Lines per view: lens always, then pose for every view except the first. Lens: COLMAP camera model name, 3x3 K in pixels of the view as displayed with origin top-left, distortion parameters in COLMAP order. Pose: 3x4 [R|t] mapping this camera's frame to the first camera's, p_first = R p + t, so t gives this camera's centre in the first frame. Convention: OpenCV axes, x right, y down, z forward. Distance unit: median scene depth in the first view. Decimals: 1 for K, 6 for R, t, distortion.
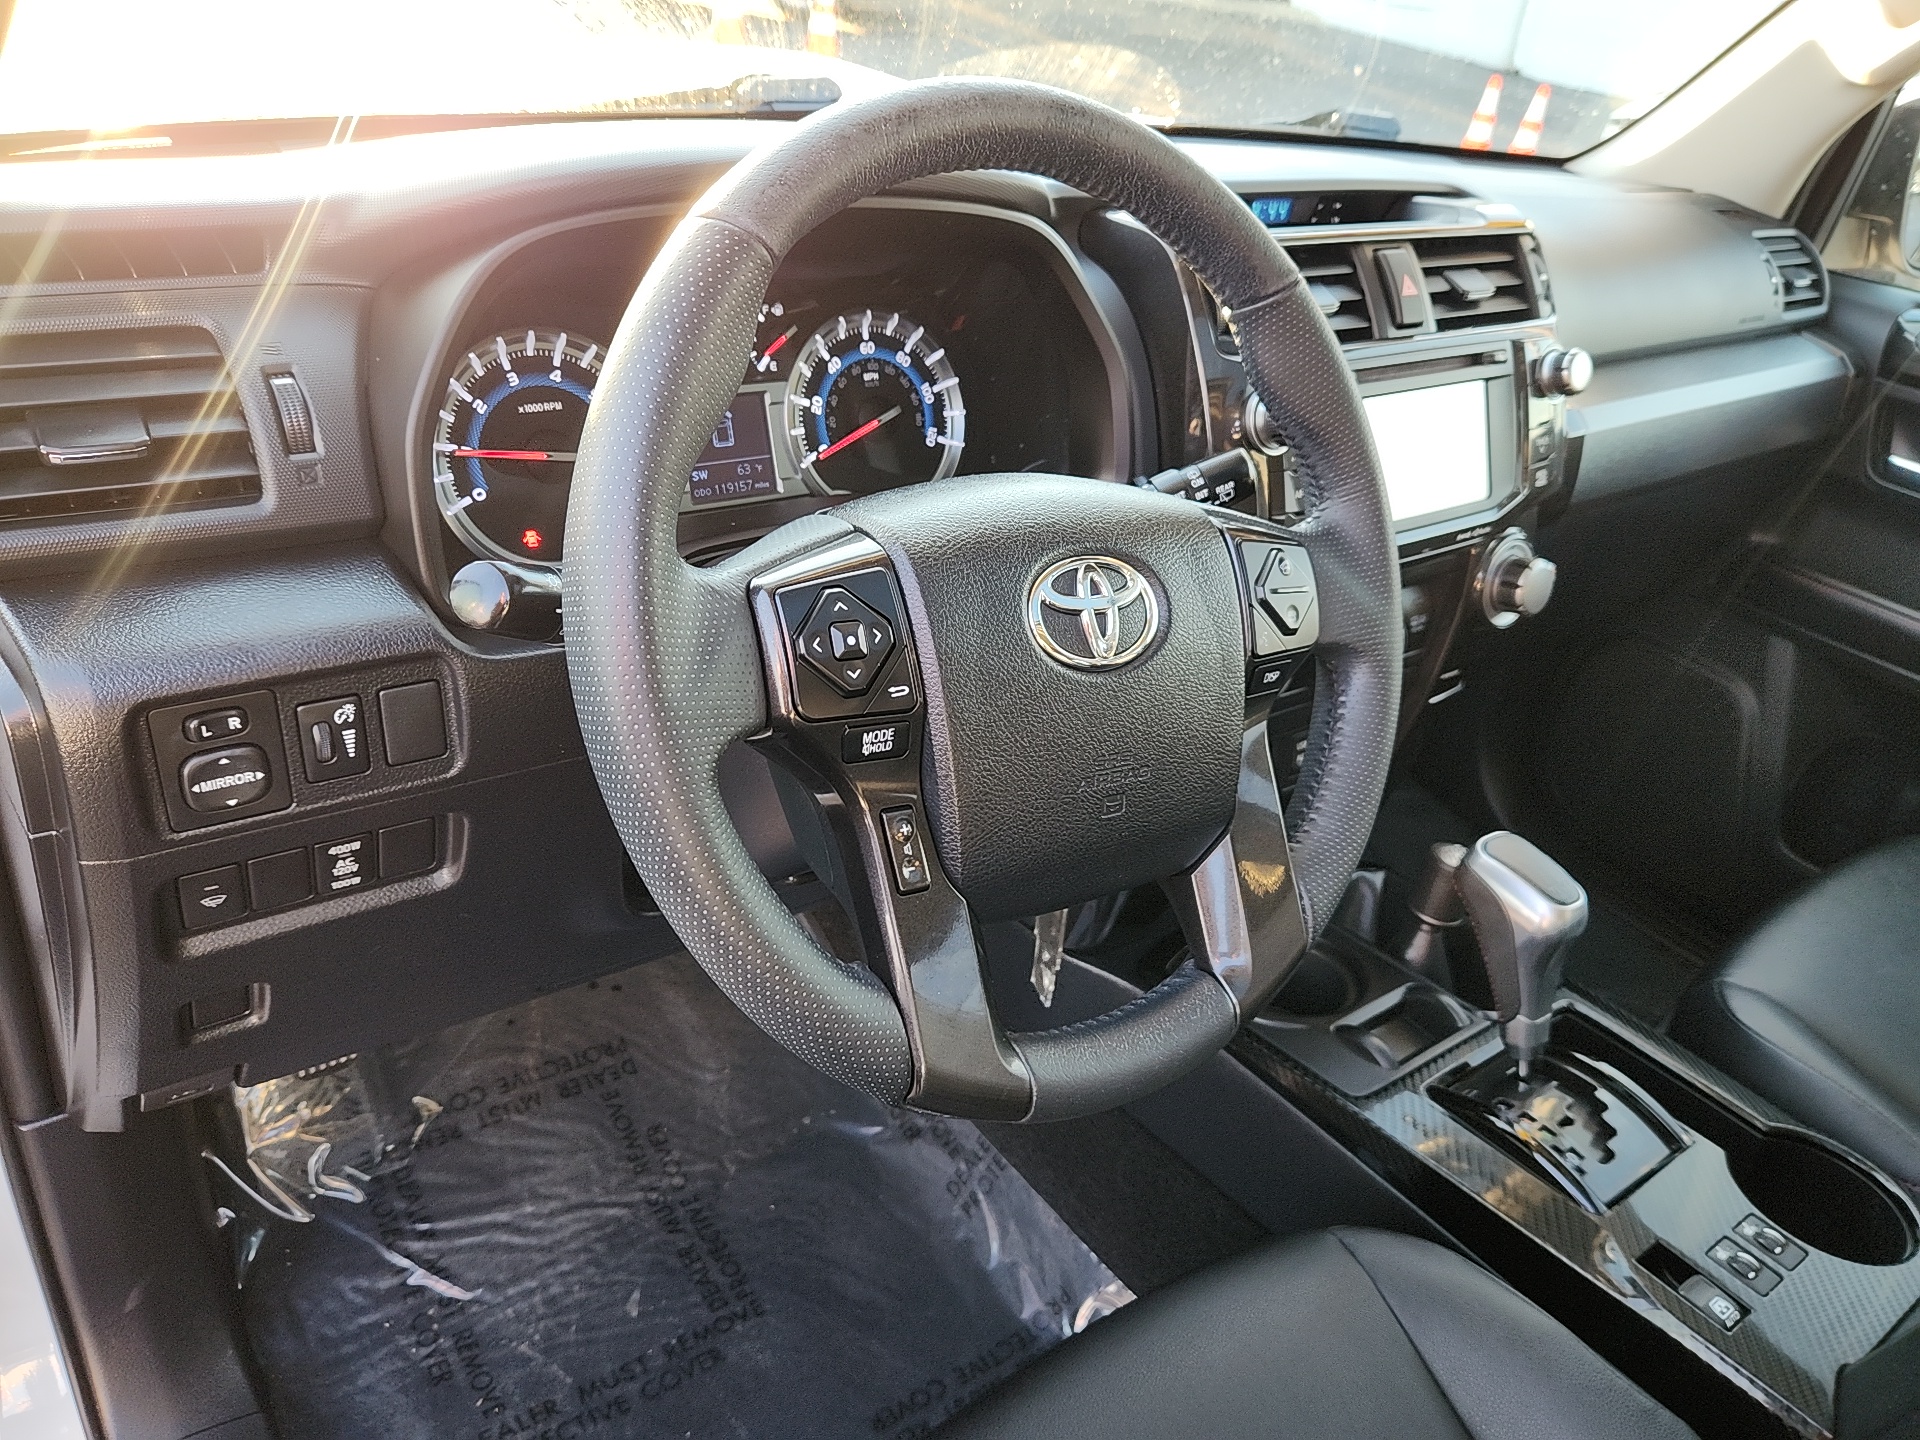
lens RADIAL K [[1400.7, 0, 997.3], [0, 1400.7, 730.5], [0, 0, 1]] dist [0.045036, -0.057024]
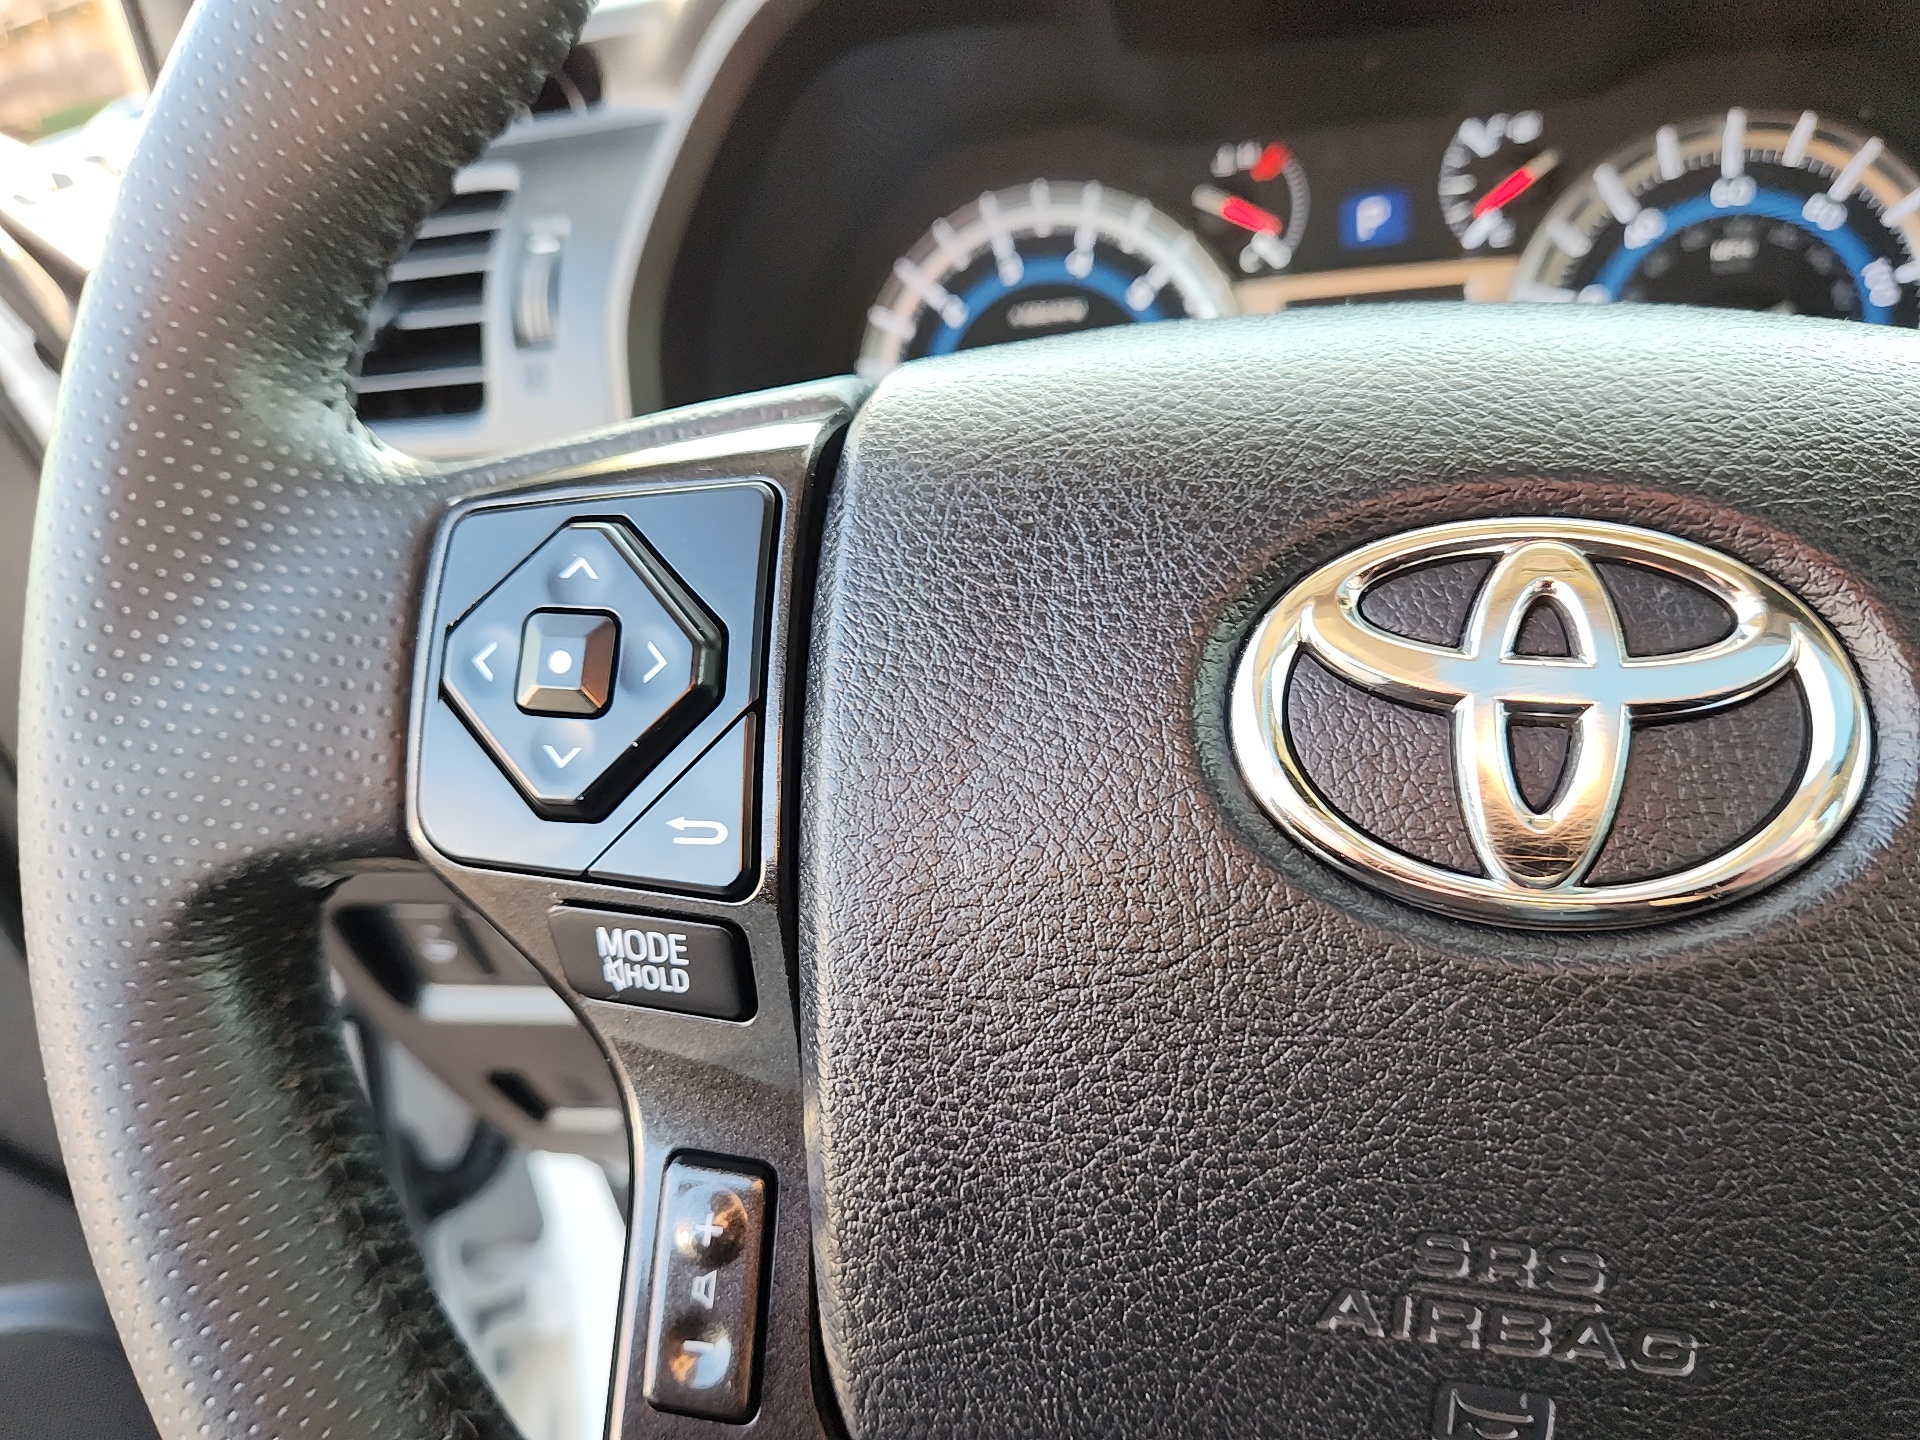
lens RADIAL K [[1423.1, 0, 966.6], [0, 1423.1, 736.5], [0, 0, 1]] dist [0.002733, -0.029176]
pose [[0.644048, 0.140939, -0.751890, 0.142558], [-0.194846, 0.980688, 0.016926, -0.043509], [0.739755, 0.135602, 0.659071, 0.527372]]
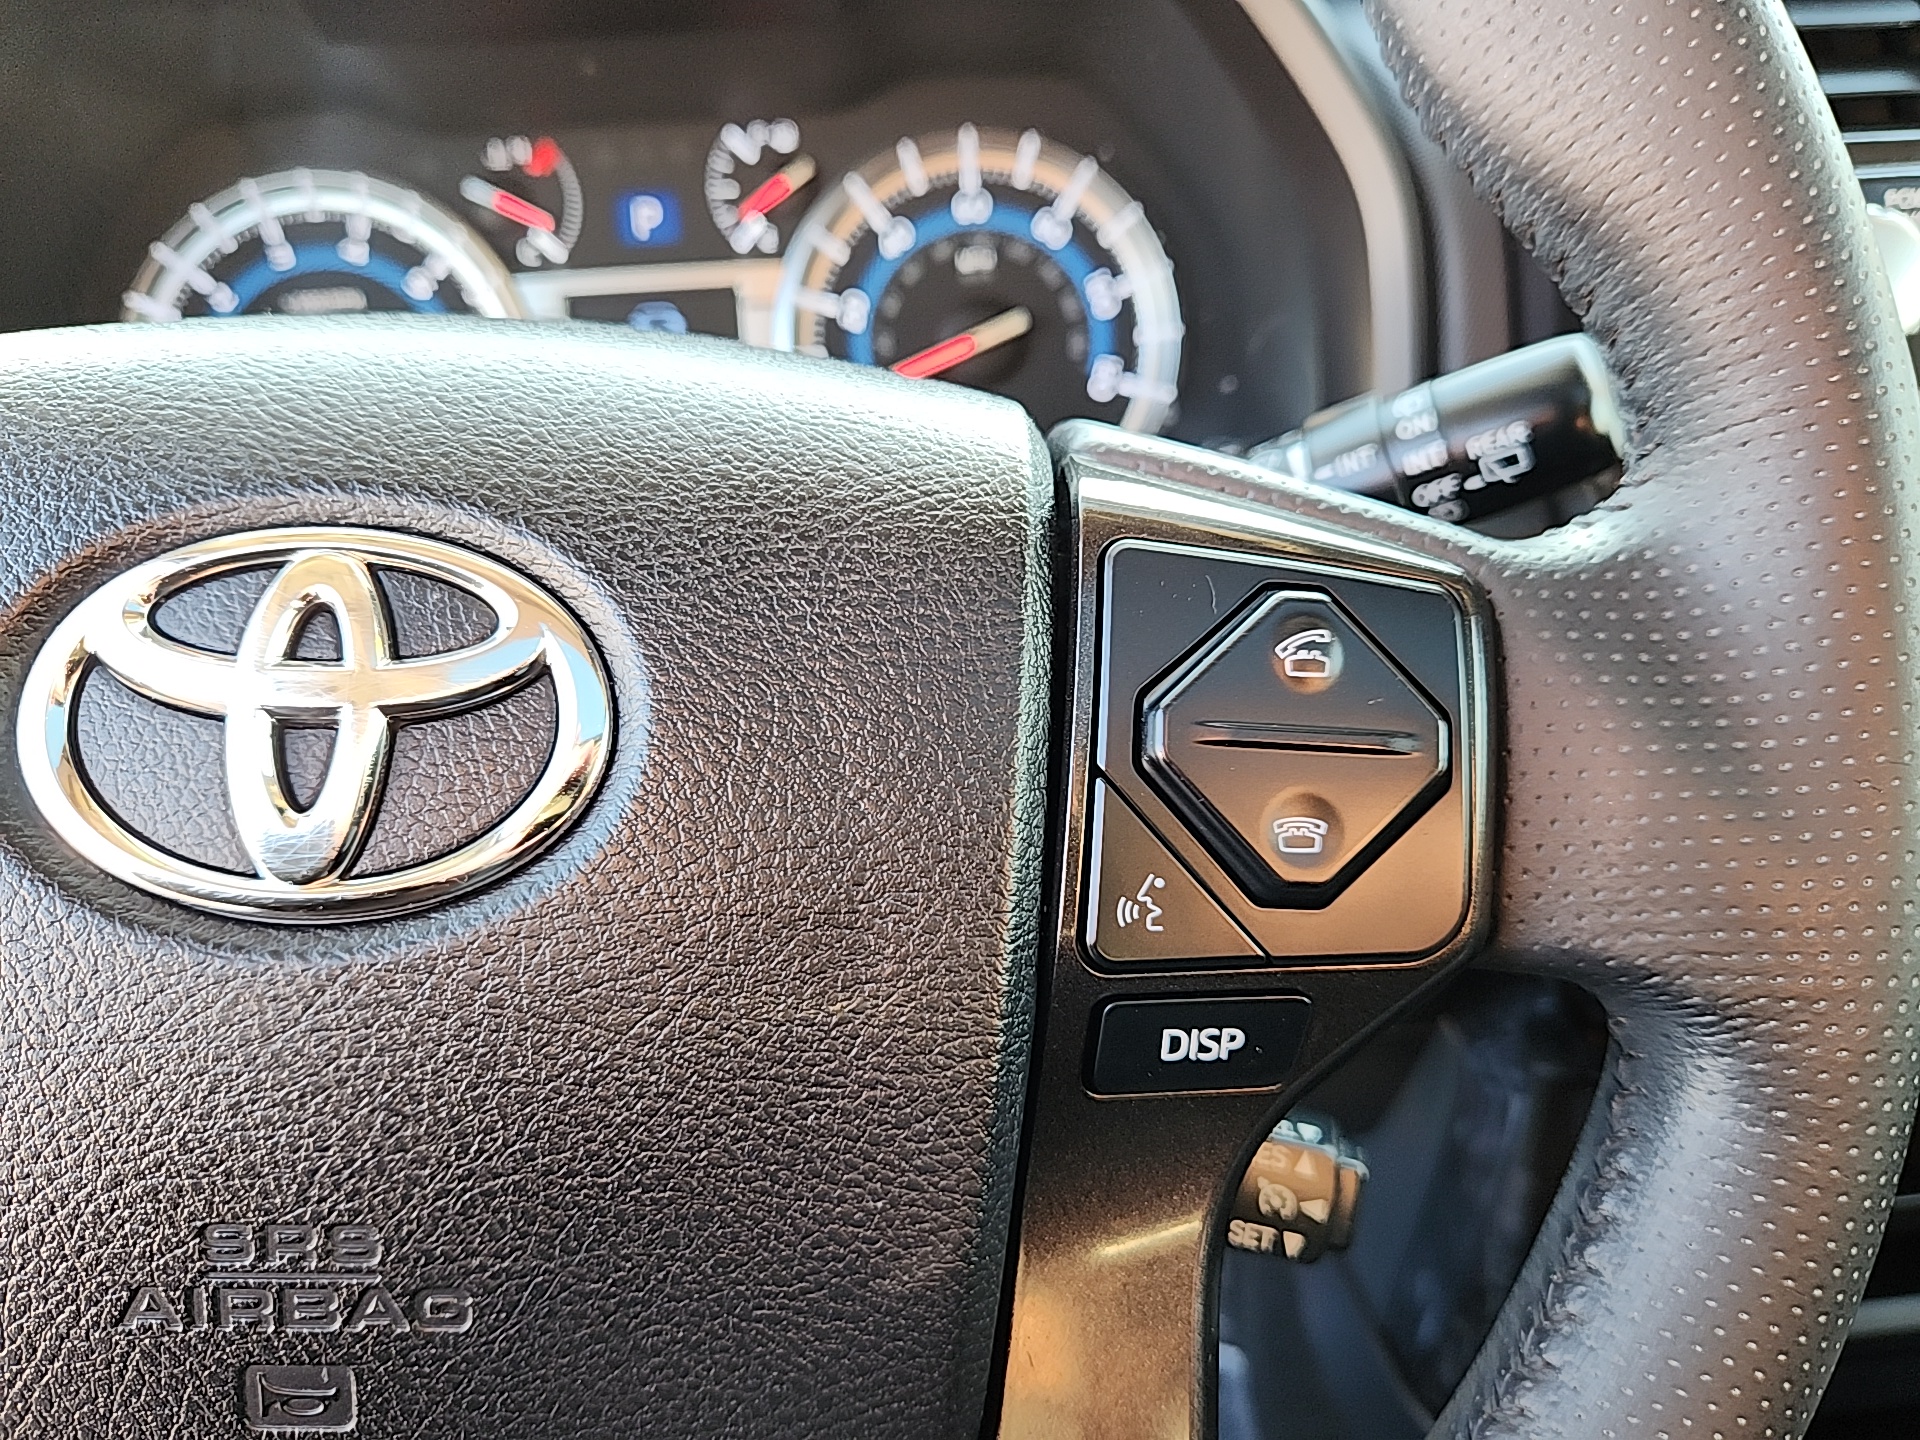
lens RADIAL K [[1400.7, 0, 997.3], [0, 1400.7, 730.5], [0, 0, 1]] dist [0.045036, -0.057024]
pose [[0.806009, 0.117542, -0.580115, 0.263317], [-0.152807, 0.988182, -0.012087, -0.074532], [0.571839, 0.098388, 0.814445, 0.621427]]
